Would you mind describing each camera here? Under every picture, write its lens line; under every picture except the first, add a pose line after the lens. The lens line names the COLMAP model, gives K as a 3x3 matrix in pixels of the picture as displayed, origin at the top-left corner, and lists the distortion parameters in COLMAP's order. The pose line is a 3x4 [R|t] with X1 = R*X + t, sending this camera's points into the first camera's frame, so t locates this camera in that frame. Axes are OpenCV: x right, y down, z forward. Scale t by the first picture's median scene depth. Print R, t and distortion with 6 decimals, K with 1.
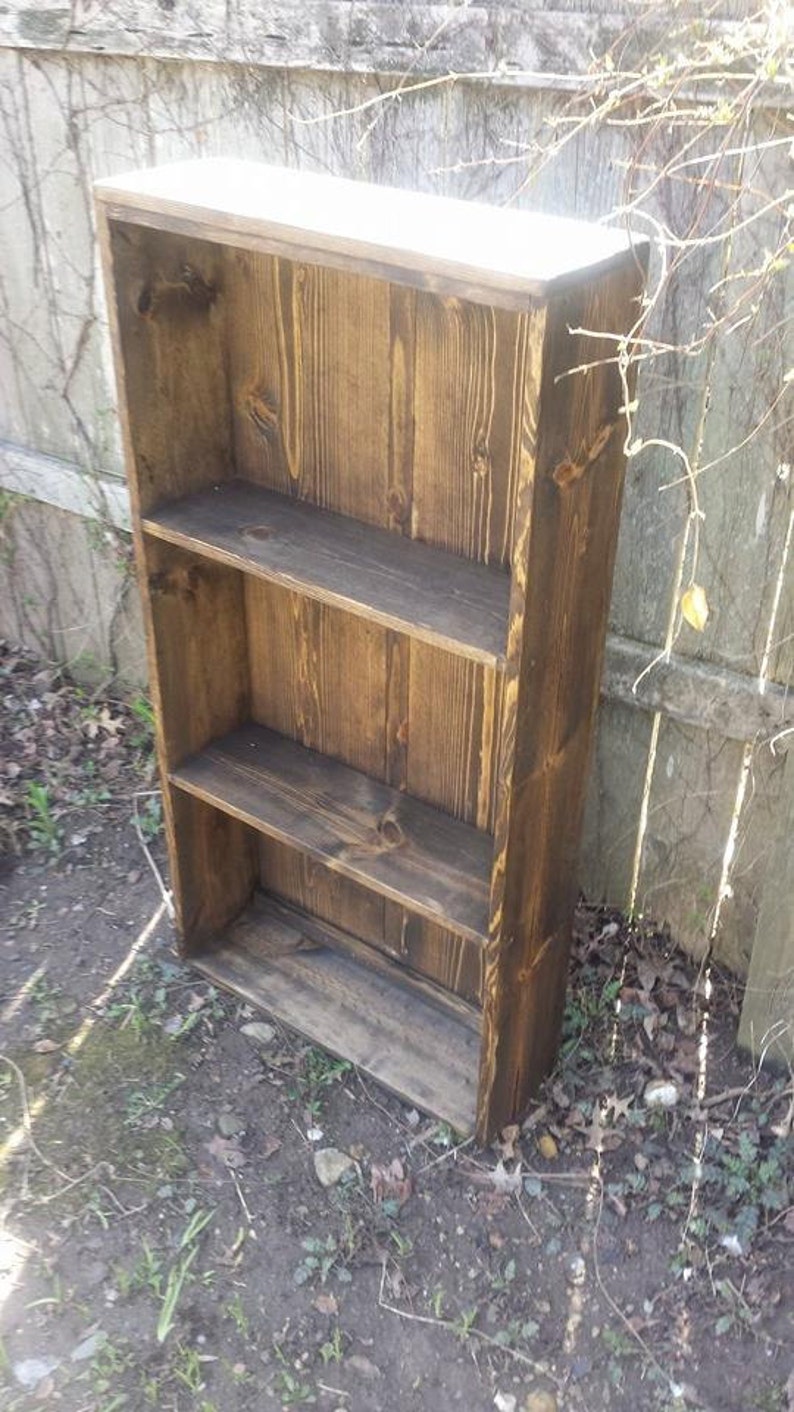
lens RADIAL K [[1365.5, 0, 404.6], [0, 1365.5, 675.5], [0, 0, 1]] dist [0.154668, -0.362109]
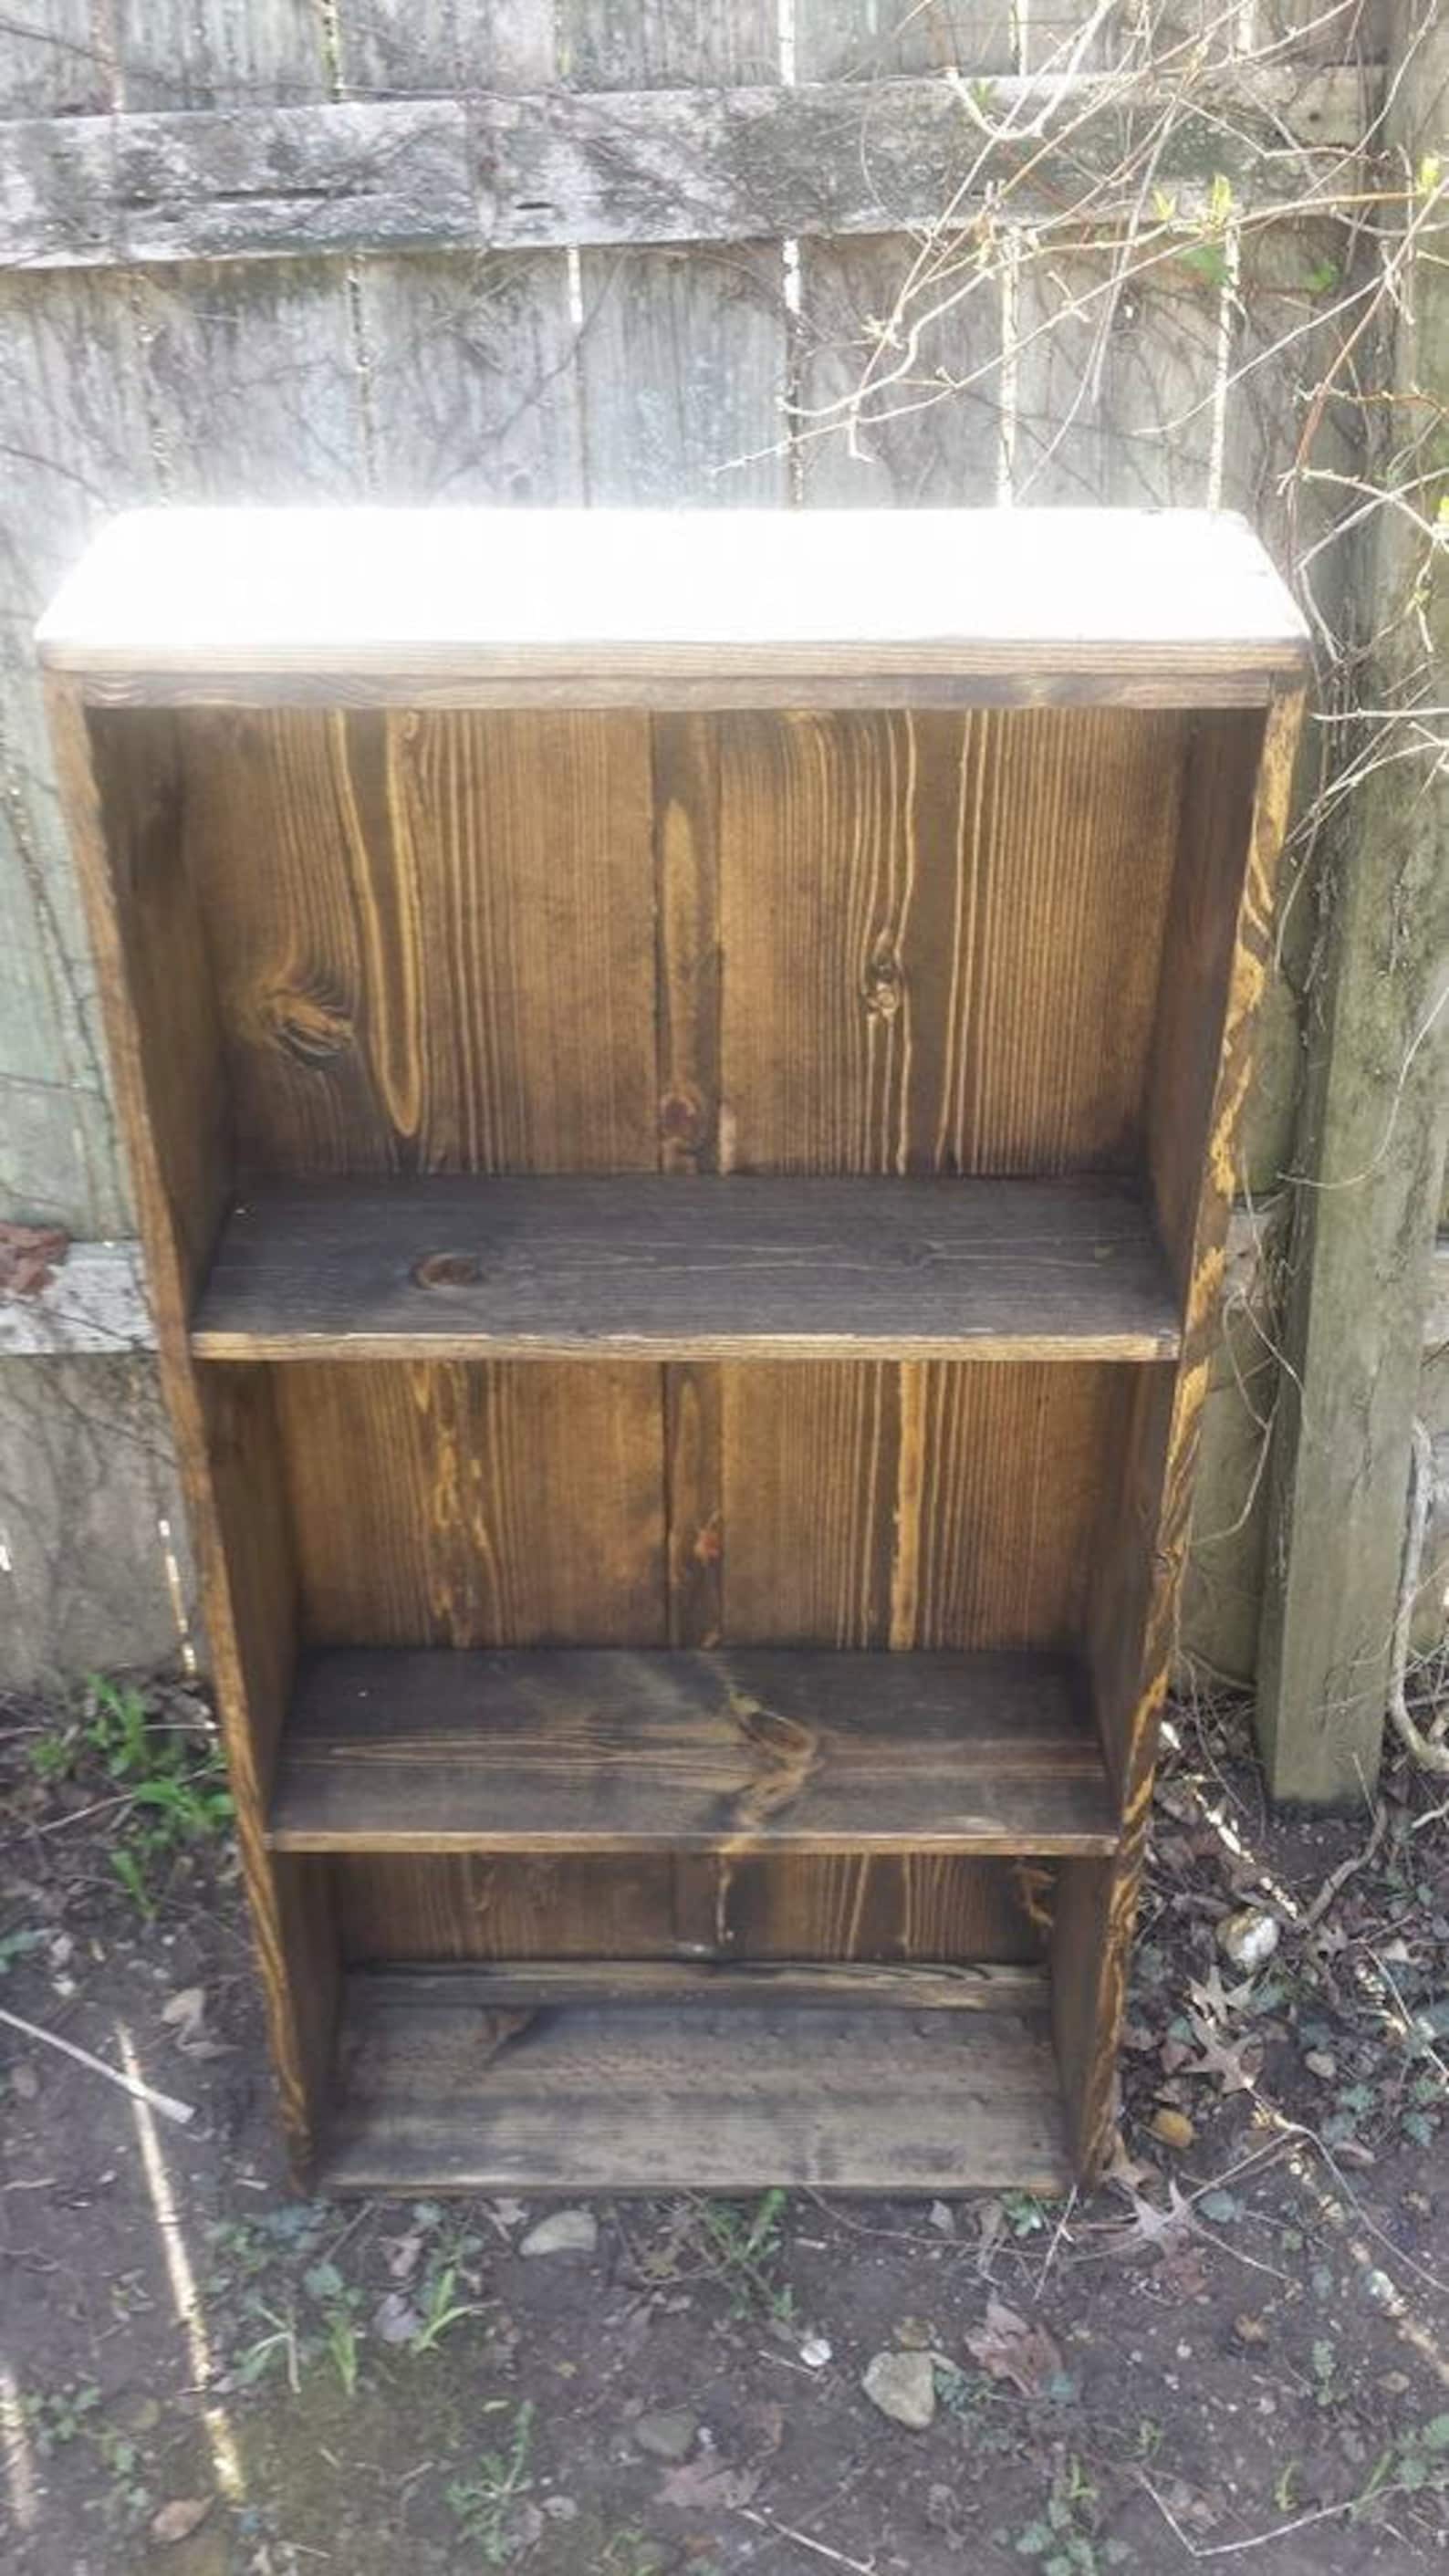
lens RADIAL K [[2471.2, 0, 722.8], [0, 2471.2, 1228.6], [0, 0, 1]] dist [0.187820, -0.408047]
pose [[0.797281, -0.342917, 0.496740, -0.427309], [0.327382, 0.937057, 0.121427, -0.181453], [-0.507113, 0.065812, 0.859363, 0.212892]]
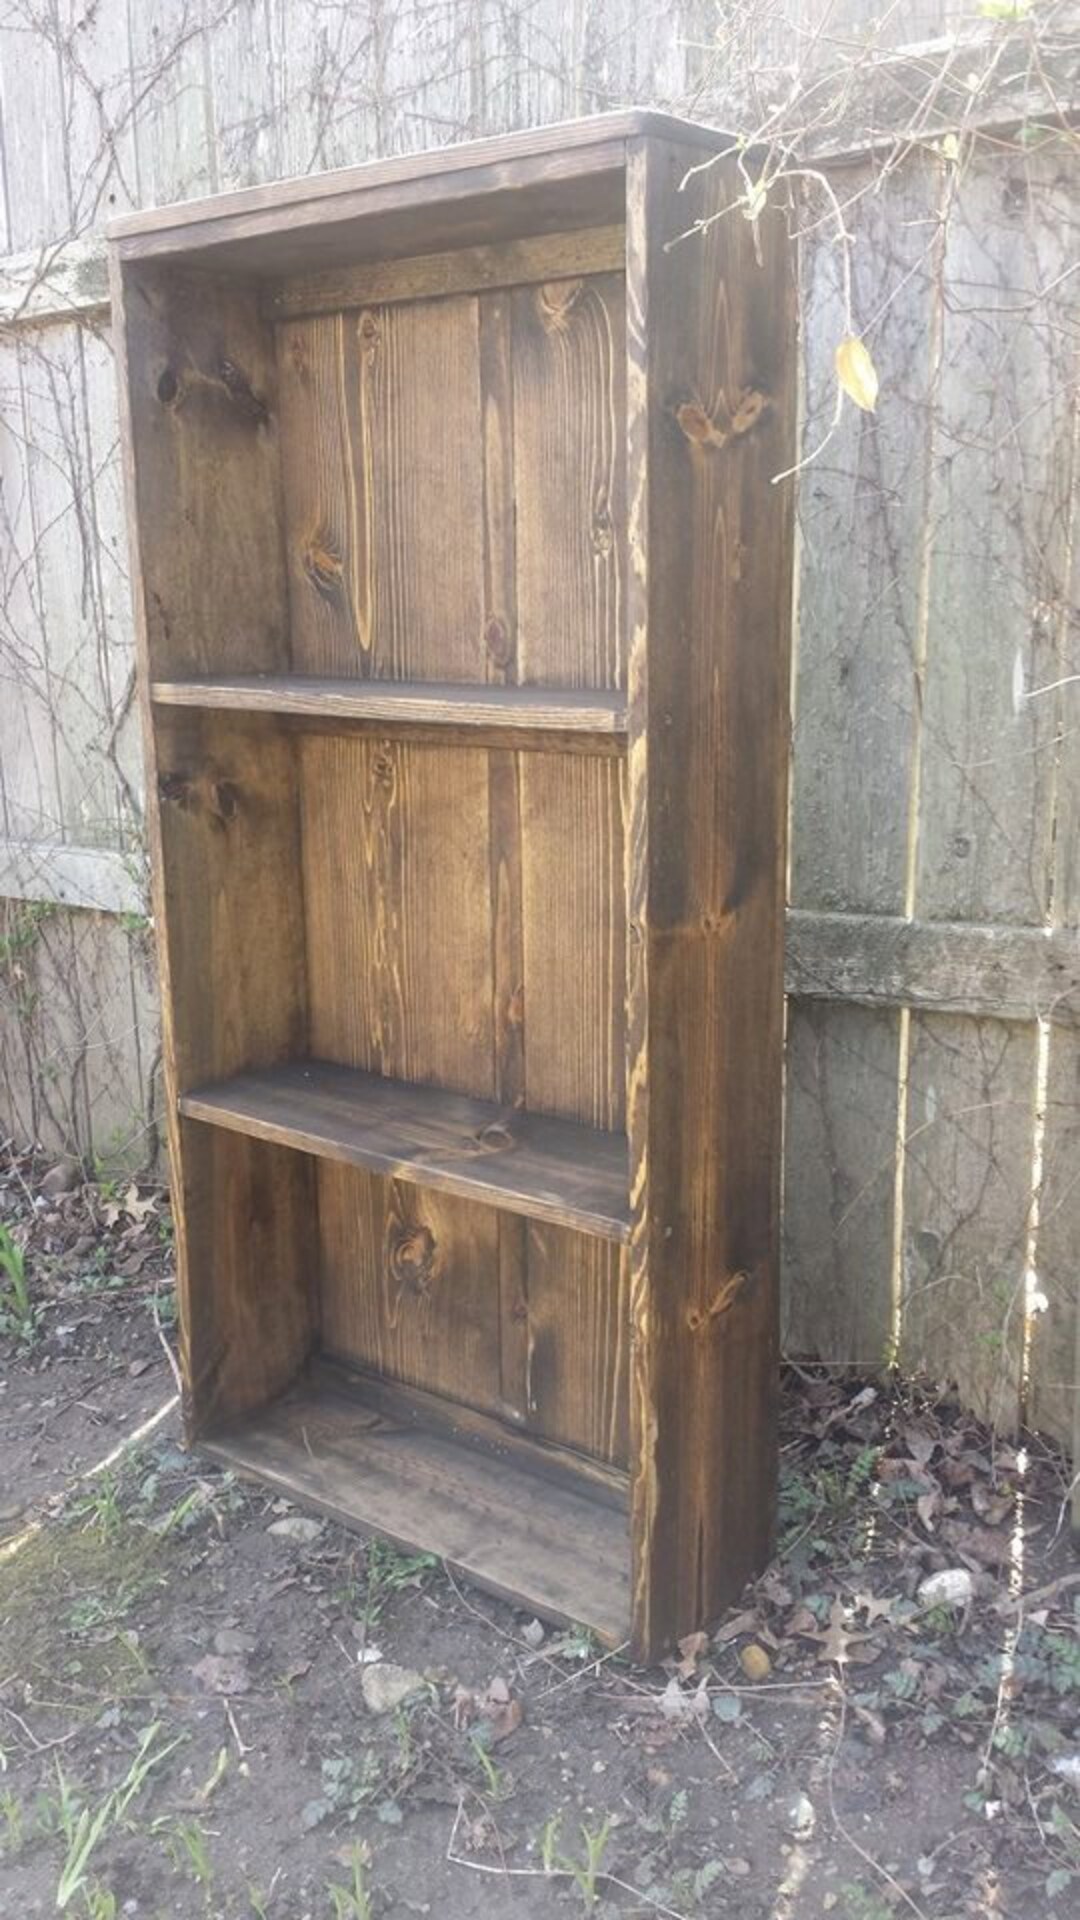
lens RADIAL K [[1817.0, 0, 529.9], [0, 1817.0, 900.1], [0, 0, 1]] dist [0.144090, -0.304105]
pose [[0.997830, -0.020417, -0.062605, 0.065162], [-0.003223, 0.934437, -0.356113, 0.326088], [0.065771, 0.355542, 0.932343, 0.145405]]
